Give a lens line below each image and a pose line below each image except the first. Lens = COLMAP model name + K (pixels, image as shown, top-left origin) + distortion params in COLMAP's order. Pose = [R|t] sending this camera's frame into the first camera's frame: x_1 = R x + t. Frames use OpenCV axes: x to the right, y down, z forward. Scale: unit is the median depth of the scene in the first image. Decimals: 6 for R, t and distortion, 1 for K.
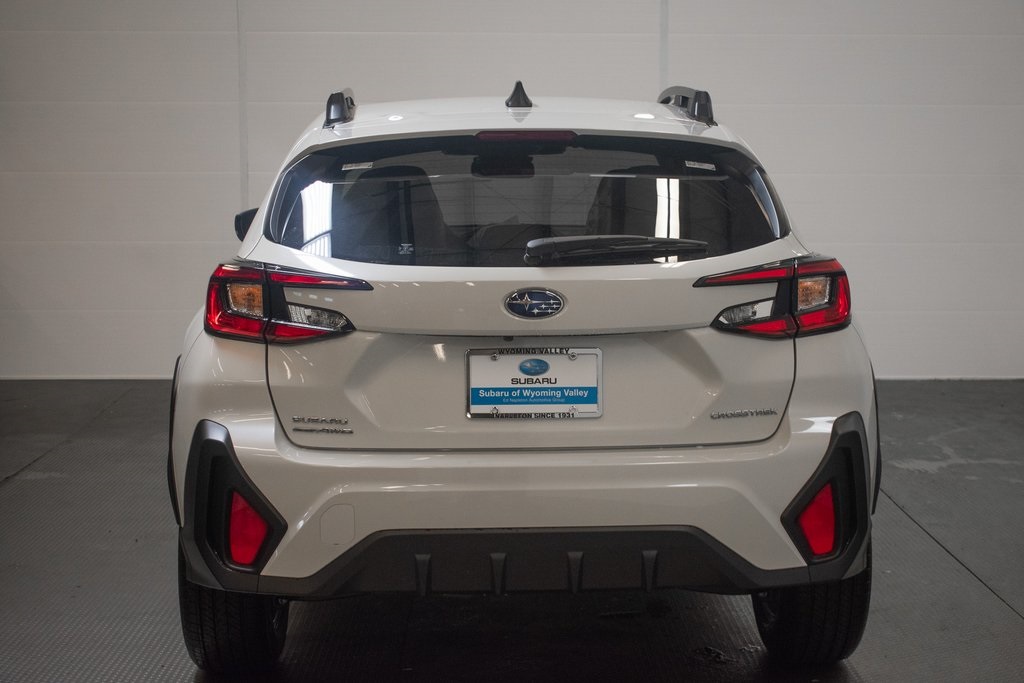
lens RADIAL K [[1581.4, 0, 514.1], [0, 1581.4, 344.5], [0, 0, 1]] dist [-0.010793, 0.000000]
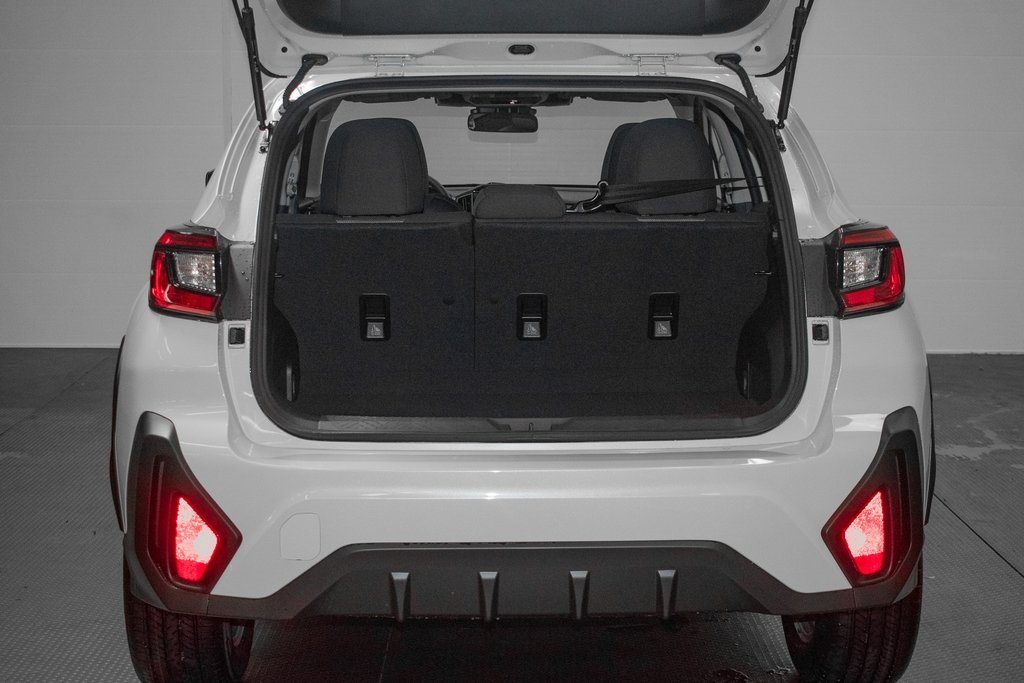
lens RADIAL K [[1561.4, 0, 509.9], [0, 1561.4, 337.9], [0, 0, 1]] dist [-0.030072, 0.000000]
pose [[0.999958, 0.004413, -0.008034, 0.007110], [-0.004221, 0.999707, 0.023818, -0.013269], [0.008137, -0.023783, 0.999684, 0.155692]]
